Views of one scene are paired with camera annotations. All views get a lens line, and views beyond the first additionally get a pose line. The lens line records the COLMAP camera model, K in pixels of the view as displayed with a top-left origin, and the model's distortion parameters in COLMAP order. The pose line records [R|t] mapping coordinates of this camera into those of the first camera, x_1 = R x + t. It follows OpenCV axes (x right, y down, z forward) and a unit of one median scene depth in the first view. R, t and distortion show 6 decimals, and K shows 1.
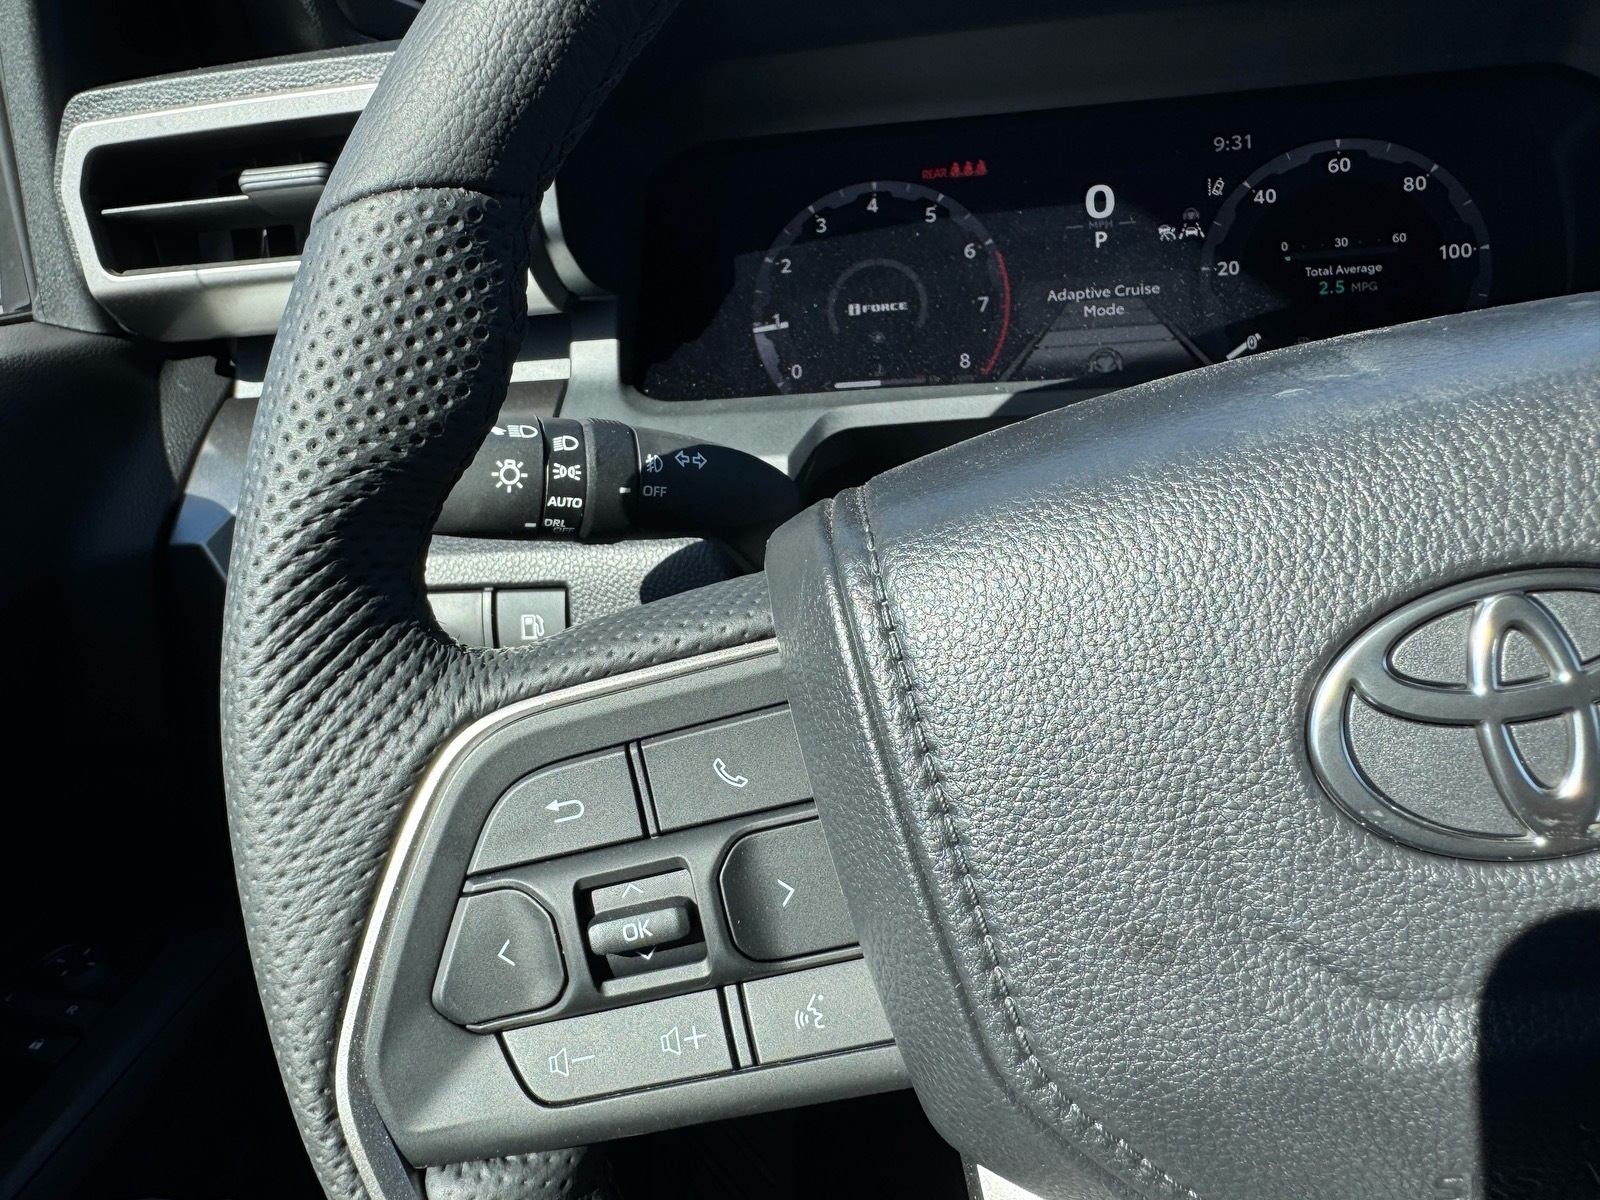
lens RADIAL K [[1142.0, 0, 725.4], [0, 1142.0, 595.2], [0, 0, 1]] dist [0.004789, -0.013728]
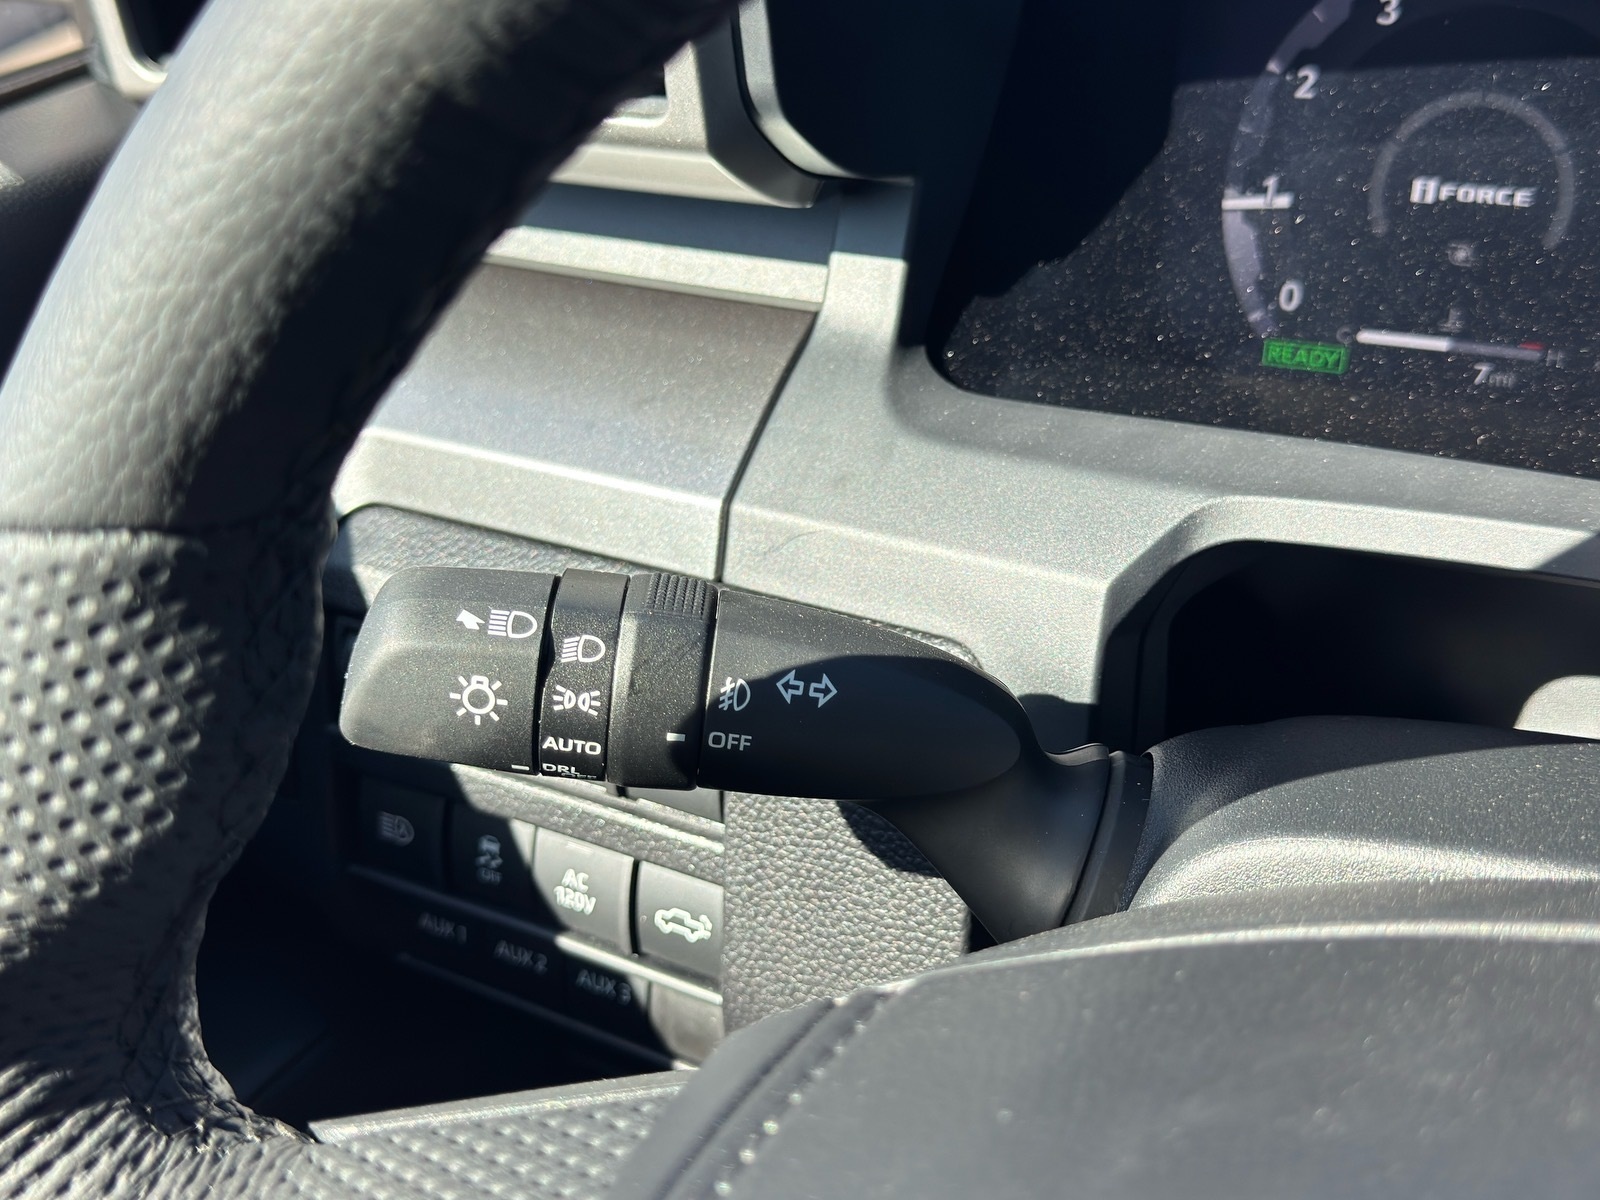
lens RADIAL K [[1935.3, 0, 821.3], [0, 1935.3, 614.2], [0, 0, 1]] dist [0.083266, 0.000000]
pose [[0.928189, 0.185352, -0.322659, 0.405924], [-0.109827, 0.964943, 0.238376, -0.557450], [0.355532, -0.185821, 0.916006, 0.184785]]
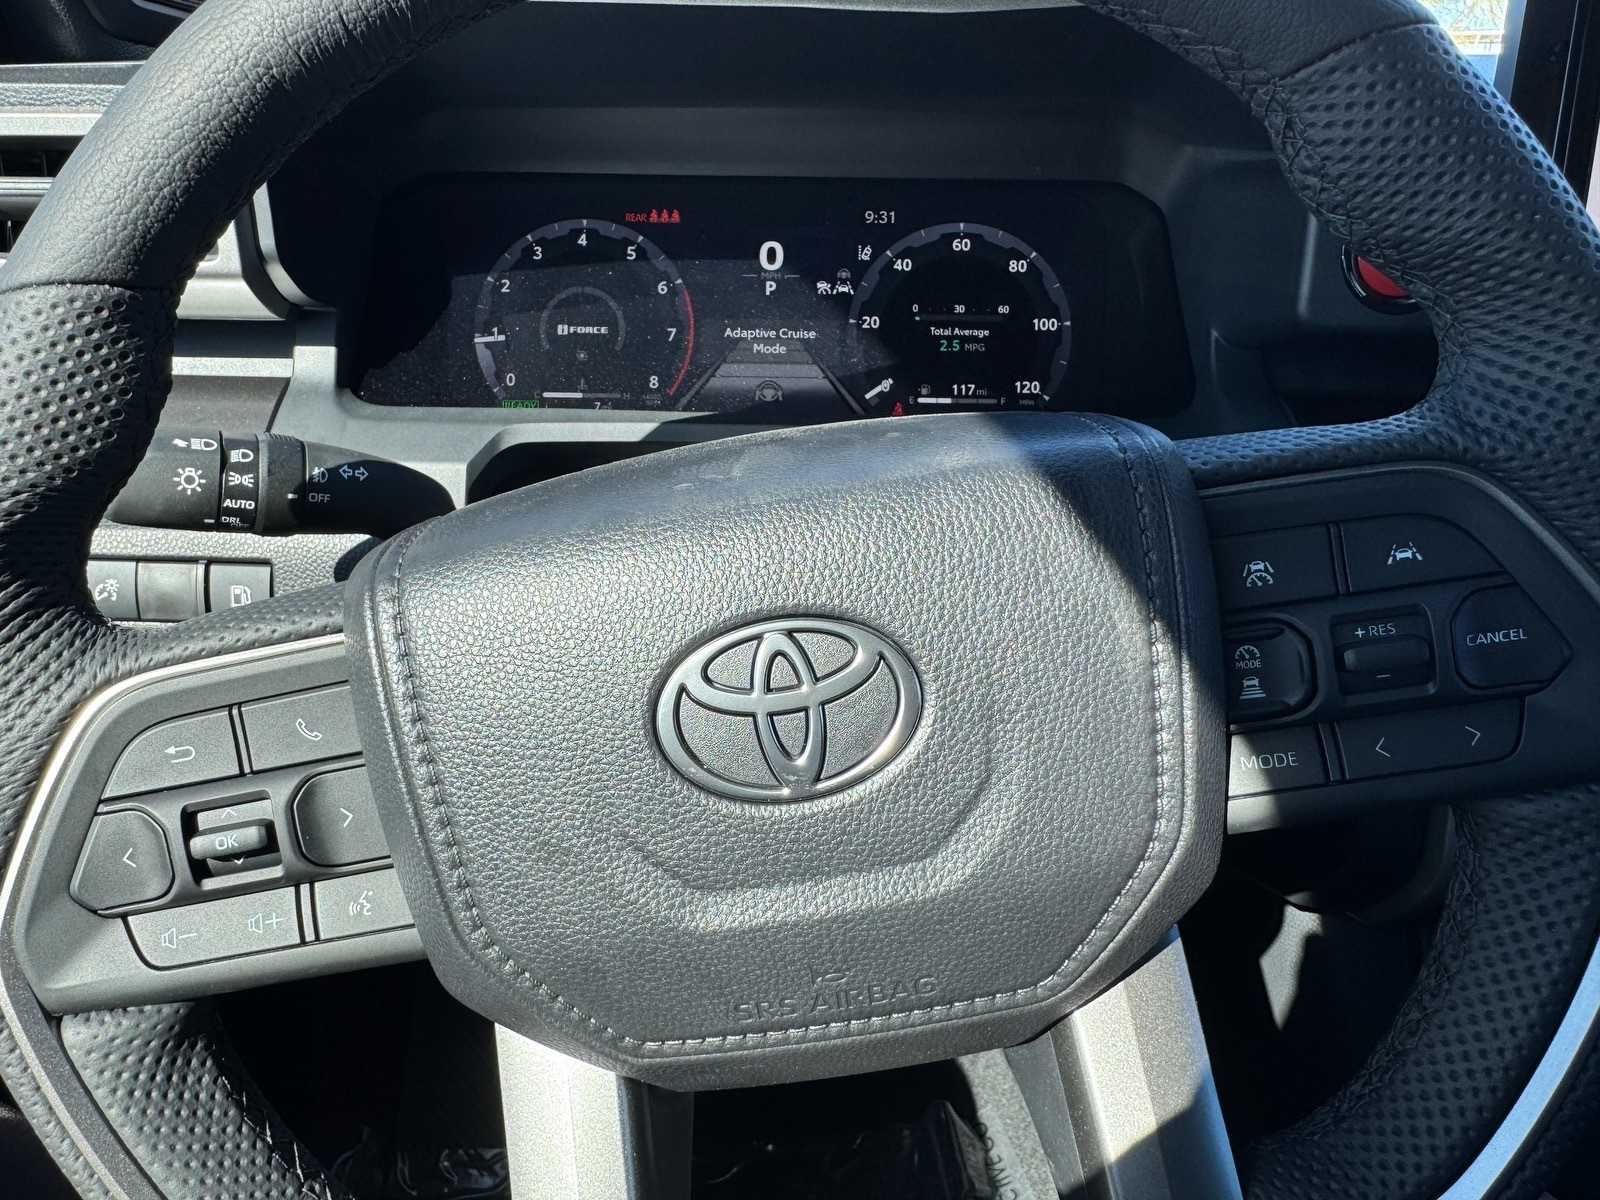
lens RADIAL K [[1142.0, 0, 726.0], [0, 1142.0, 596.7], [0, 0, 1]] dist [0.004789, -0.013728]
pose [[0.989397, 0.045522, 0.137916, 0.292570], [-0.051458, 0.997882, 0.039785, -0.080198], [-0.135813, -0.046460, 0.989645, -0.396542]]
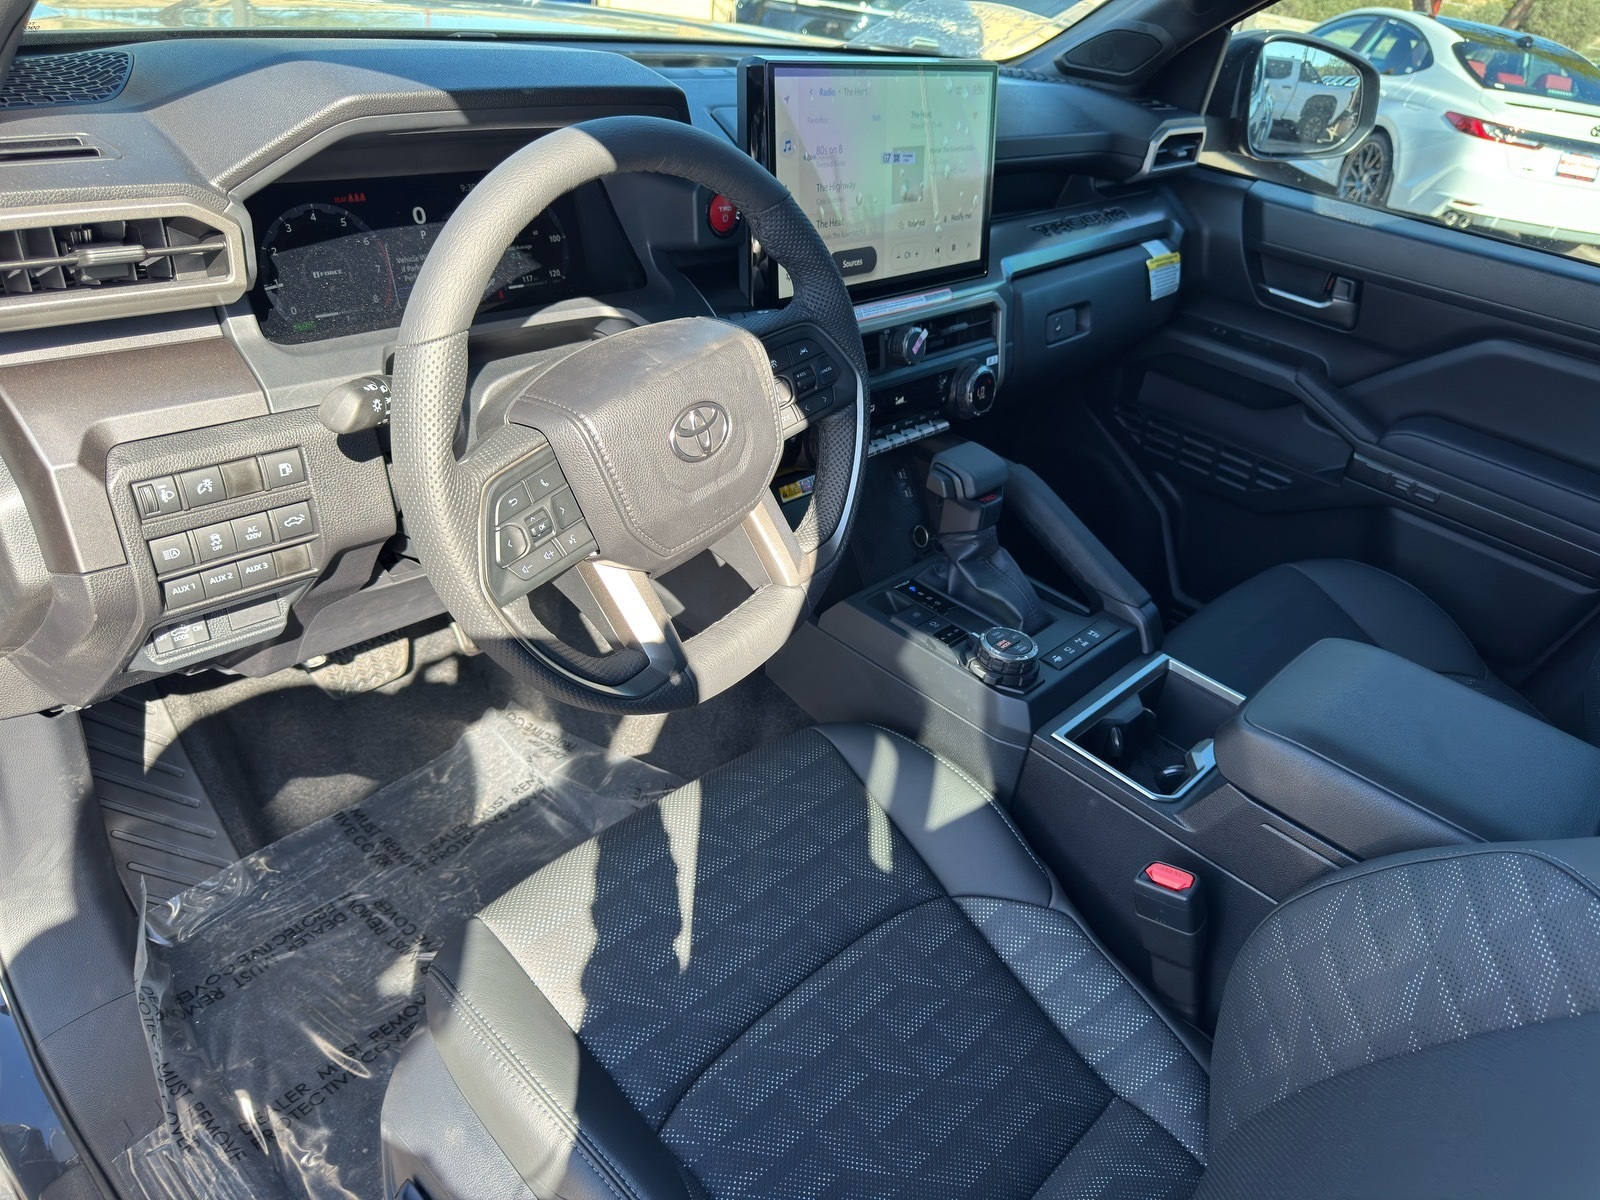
lens RADIAL K [[1142.0, 0, 797.2], [0, 1142.0, 616.3], [0, 0, 1]] dist [0.004789, -0.013728]
pose [[0.548447, -0.306308, 0.778063, -2.482621], [0.101426, 0.947989, 0.301710, -0.460093], [-0.830011, -0.086556, 0.550989, -1.706701]]
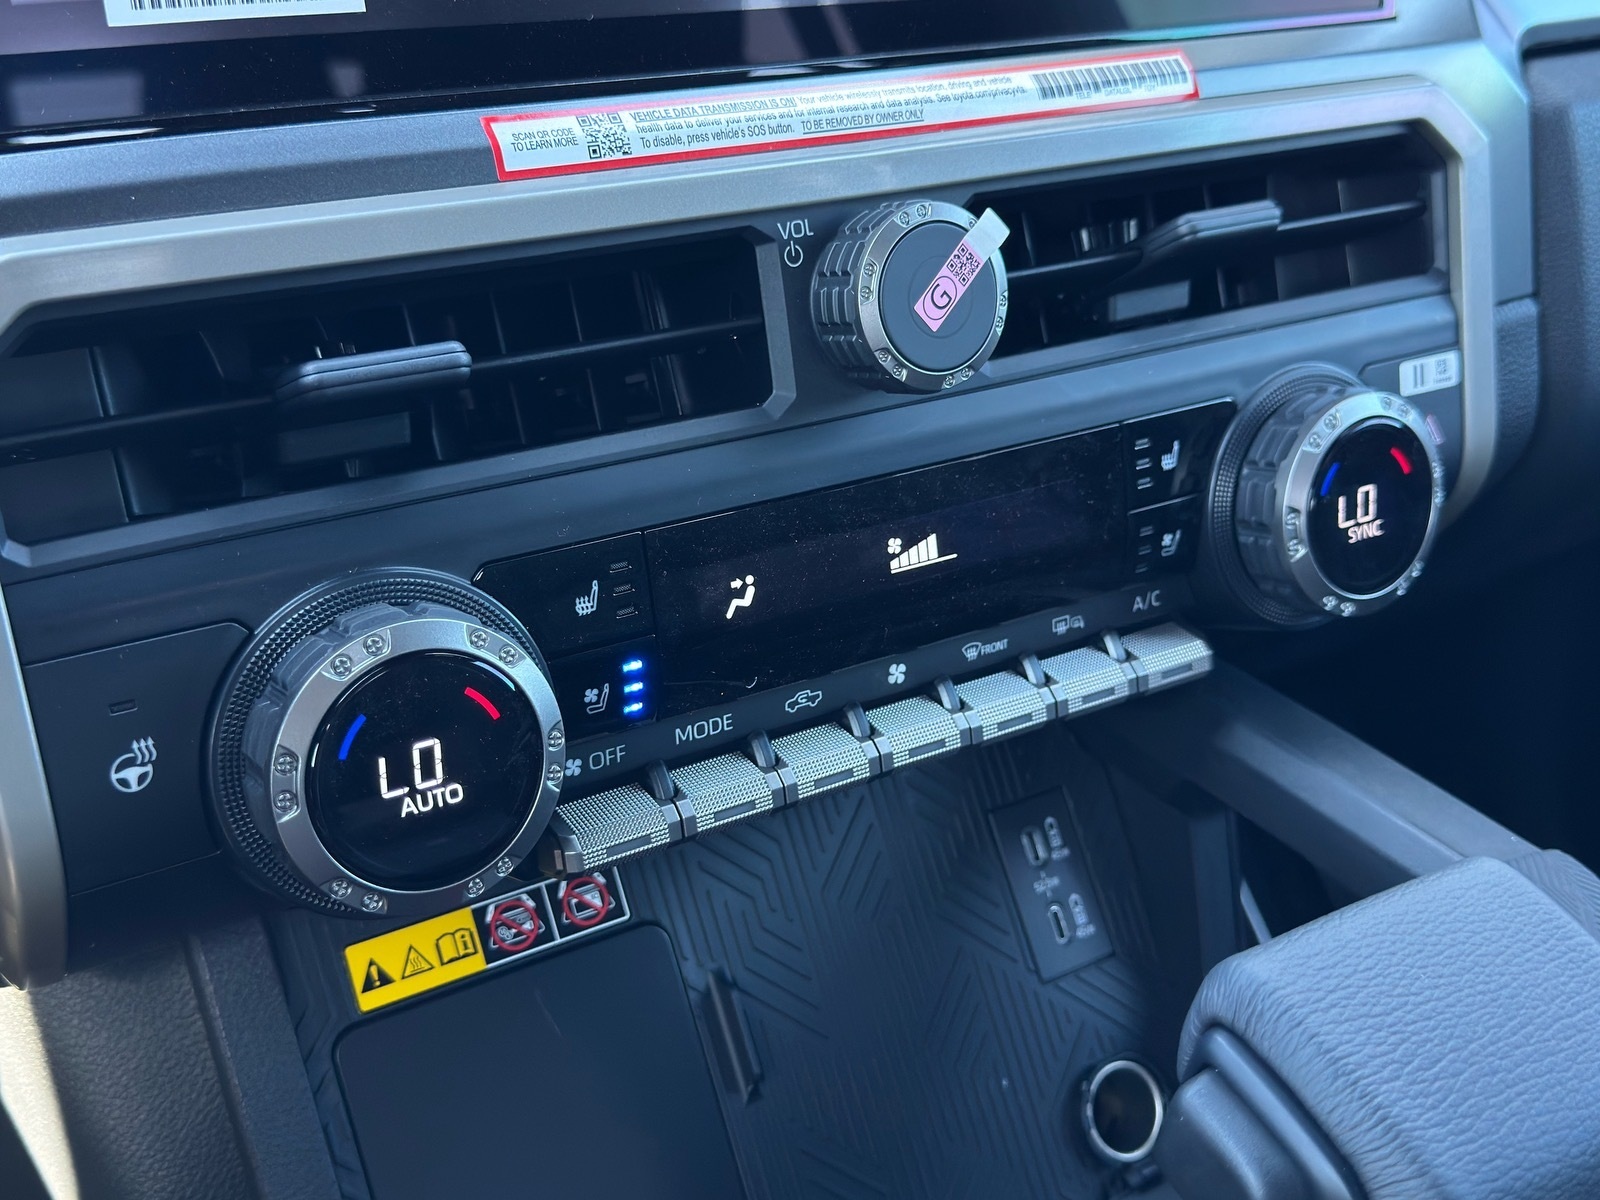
lens RADIAL K [[1804.0, 0, 793.6], [0, 1804.0, 600.8], [0, 0, 1]] dist [0.070897, 0.000000]
pose [[0.758599, -0.195253, 0.621614, 1.413462], [0.143486, 0.980684, 0.132933, 0.085219], [-0.635563, -0.011650, 0.771961, -0.255265]]
